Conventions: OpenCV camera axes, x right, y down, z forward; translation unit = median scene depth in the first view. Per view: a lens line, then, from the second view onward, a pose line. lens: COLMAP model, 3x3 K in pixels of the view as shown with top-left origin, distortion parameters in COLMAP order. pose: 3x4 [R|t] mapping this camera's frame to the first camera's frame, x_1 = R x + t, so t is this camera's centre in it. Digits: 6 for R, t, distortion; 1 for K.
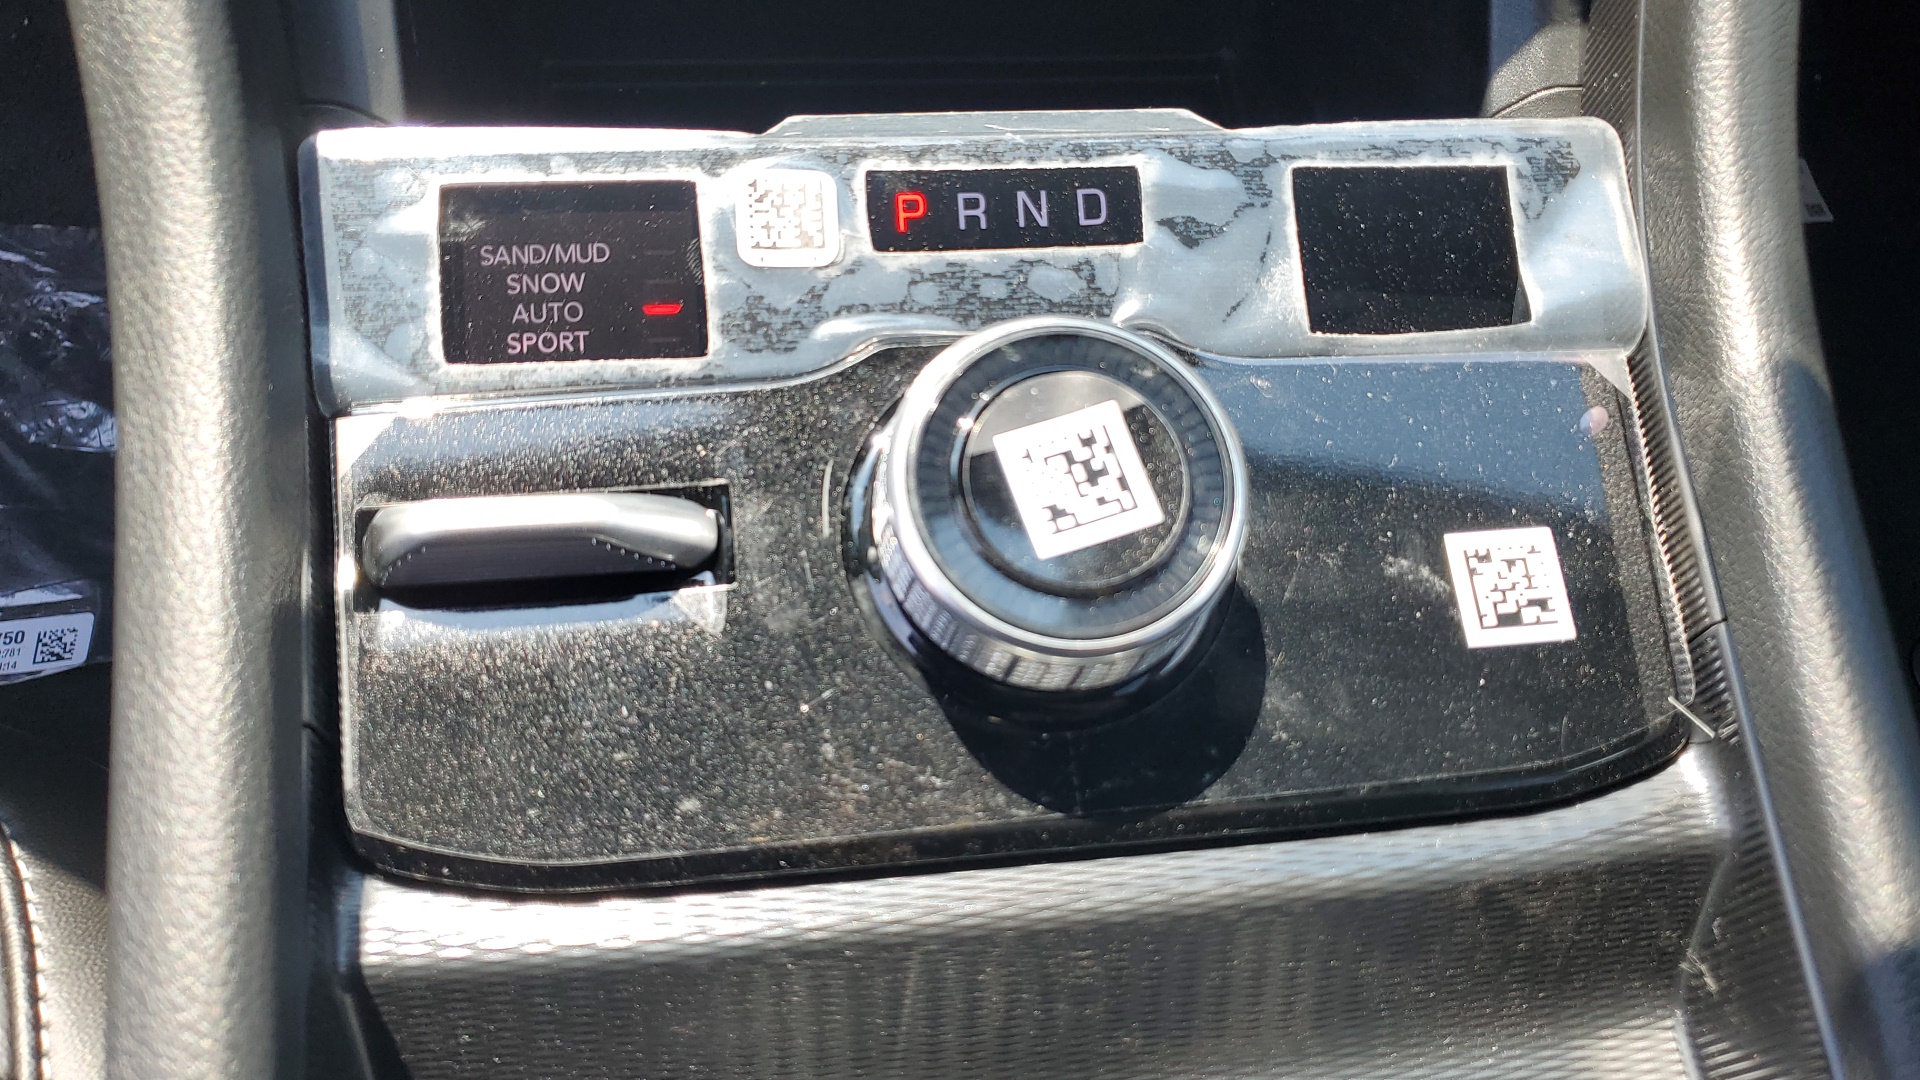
lens RADIAL K [[1511.0, 0, 960.0], [0, 1511.0, 540.0], [0, 0, 1]] dist [0.015474, 0.002015]
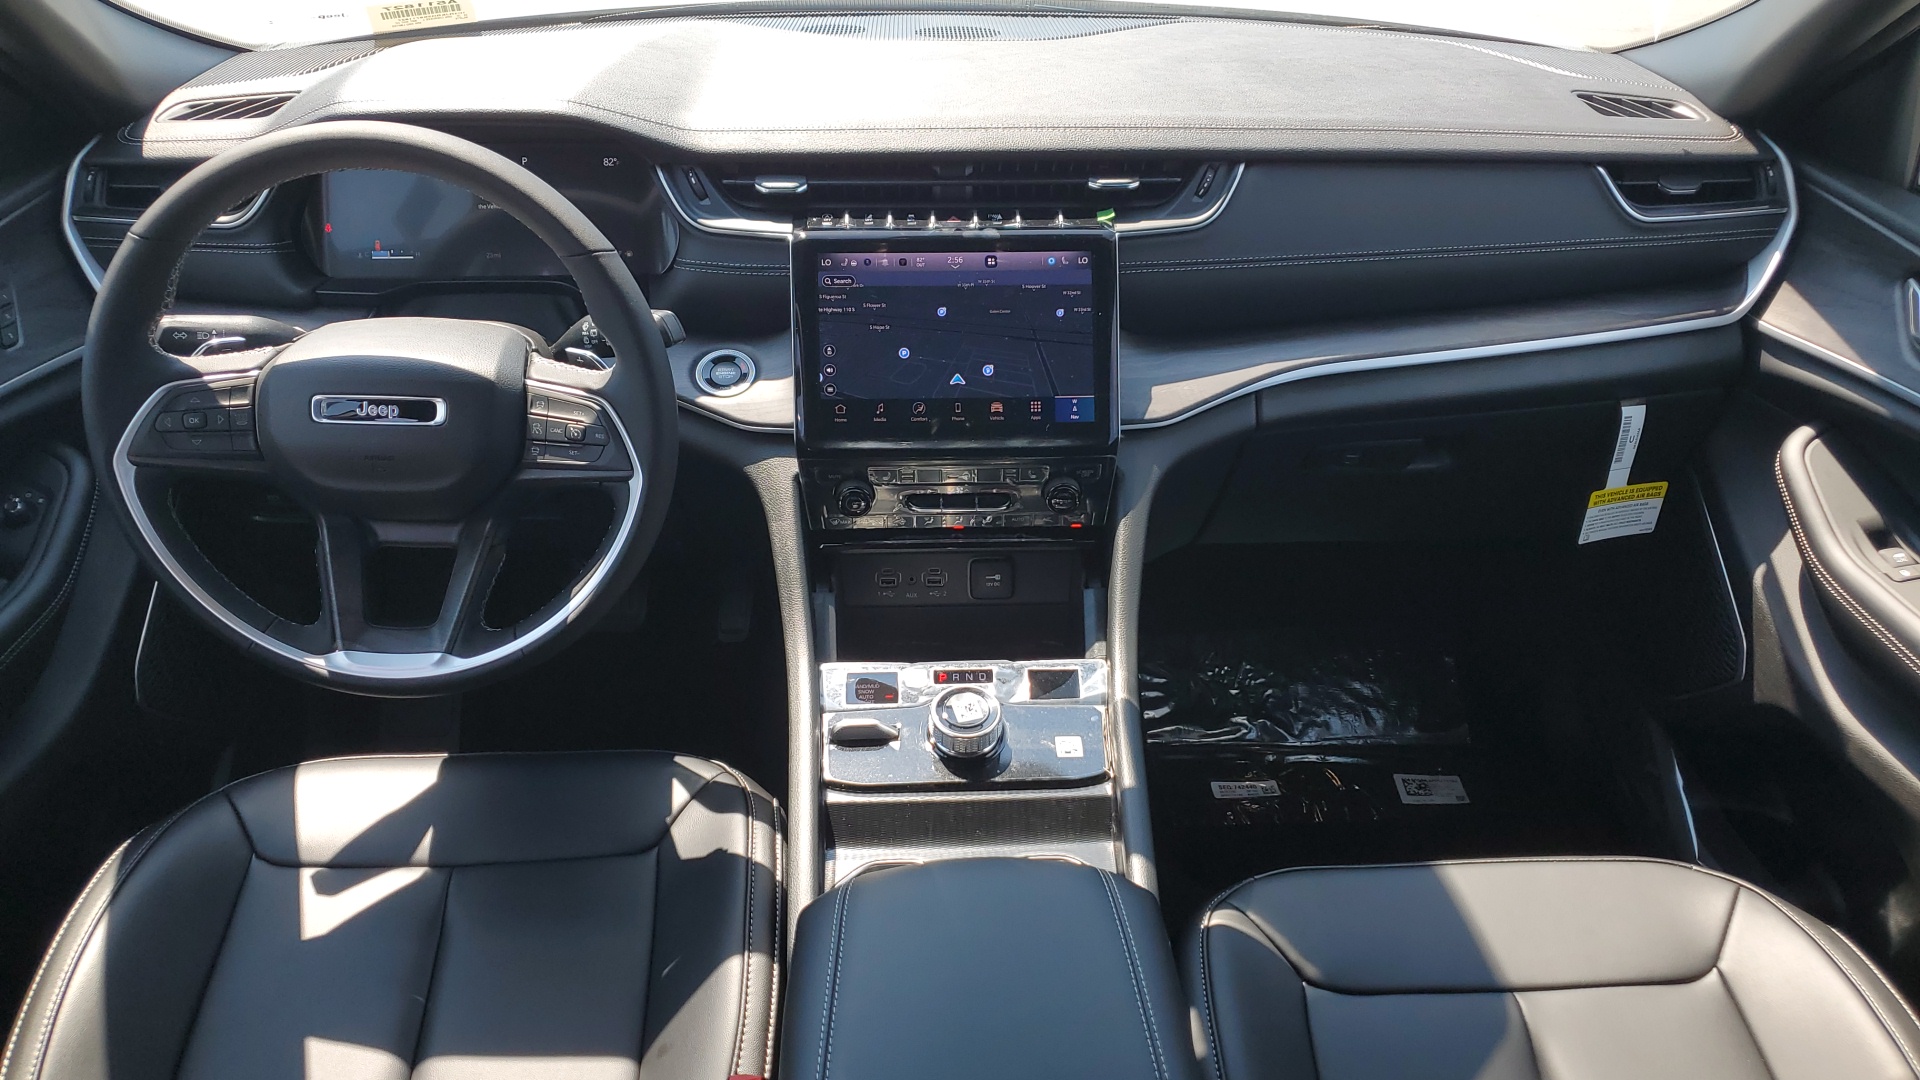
lens RADIAL K [[1462.9, 0, 962.8], [0, 1462.9, 567.3], [0, 0, 1]] dist [0.180661, -0.320552]
pose [[0.991587, -0.039015, -0.123418, 0.601863], [-0.028224, 0.865375, -0.500329, 1.756177], [0.126324, 0.499604, 0.856994, -3.053027]]
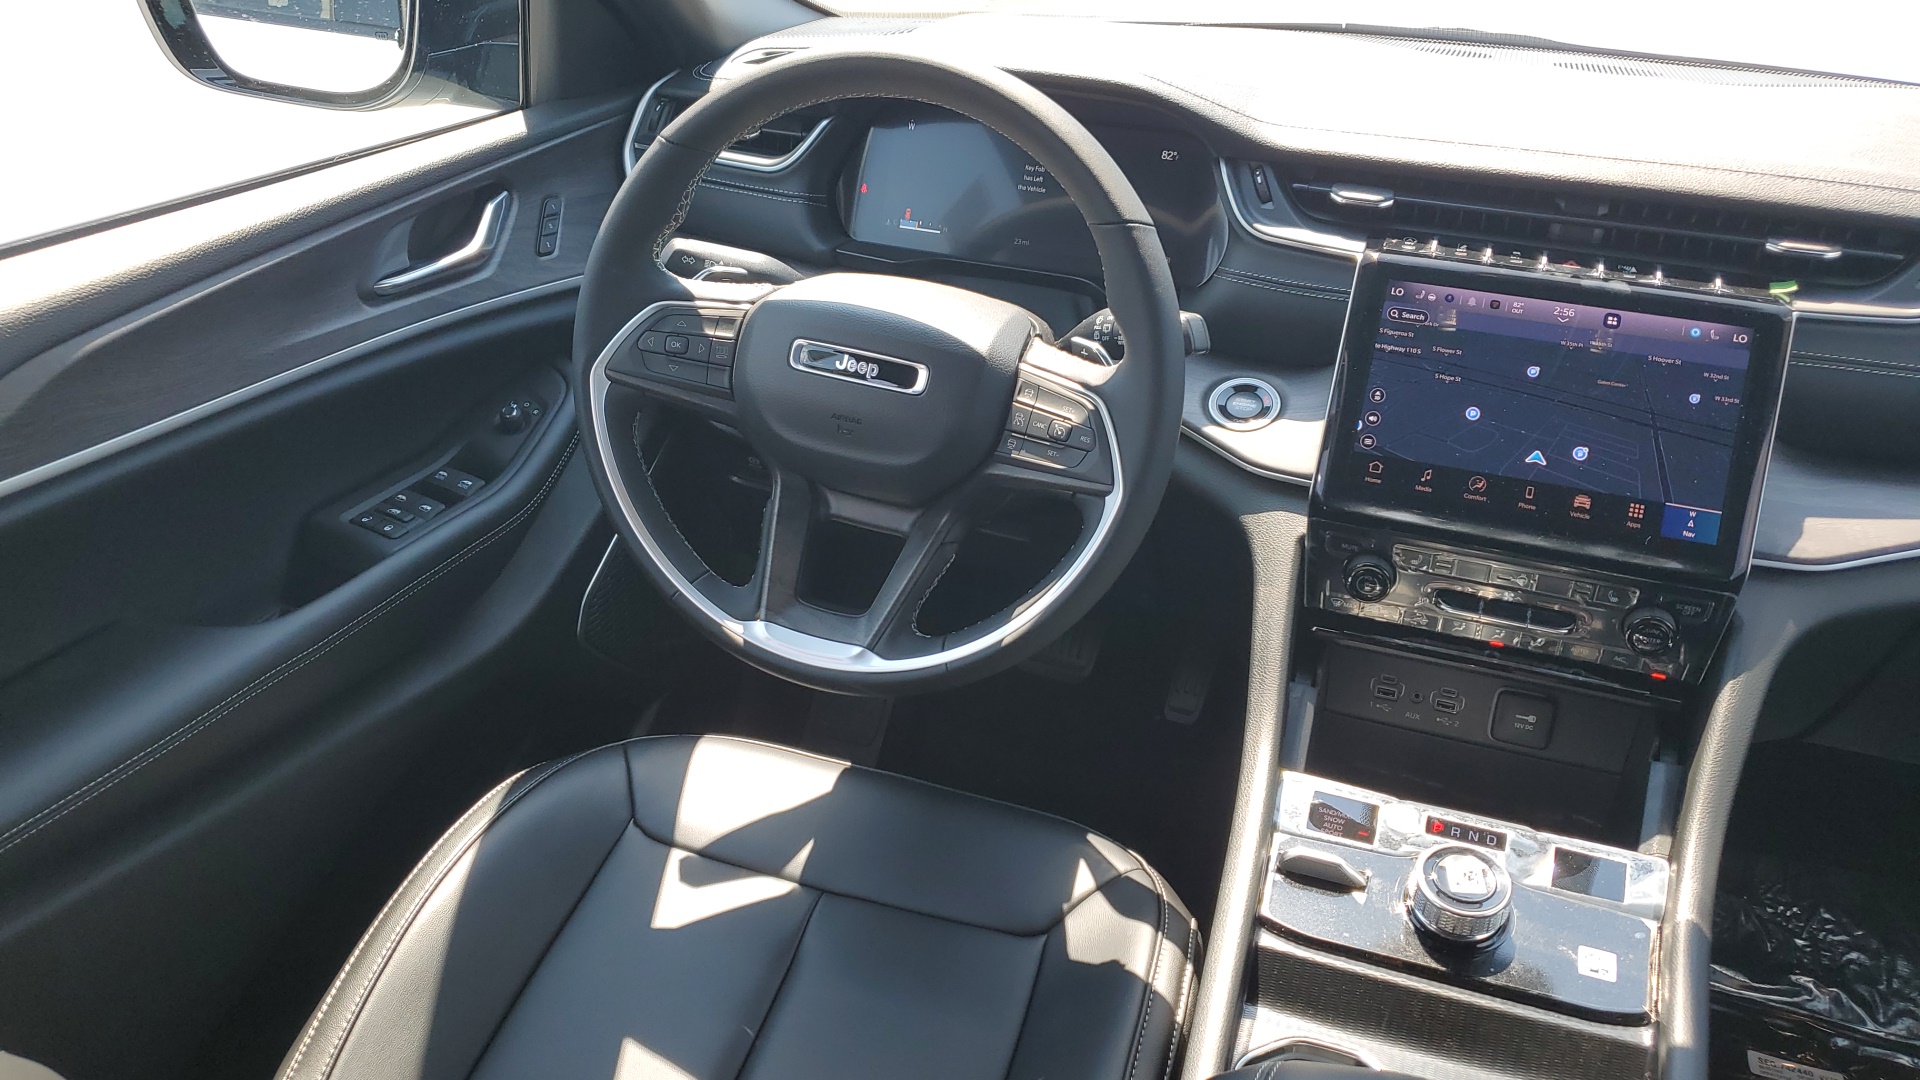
lens RADIAL K [[1511.0, 0, 960.0], [0, 1511.0, 540.0], [0, 0, 1]] dist [0.015474, 0.002015]
pose [[0.891704, 0.146627, -0.428210, 0.398947], [-0.368468, 0.784598, -0.498635, 1.475395], [0.262860, 0.602417, 0.753657, -2.453606]]
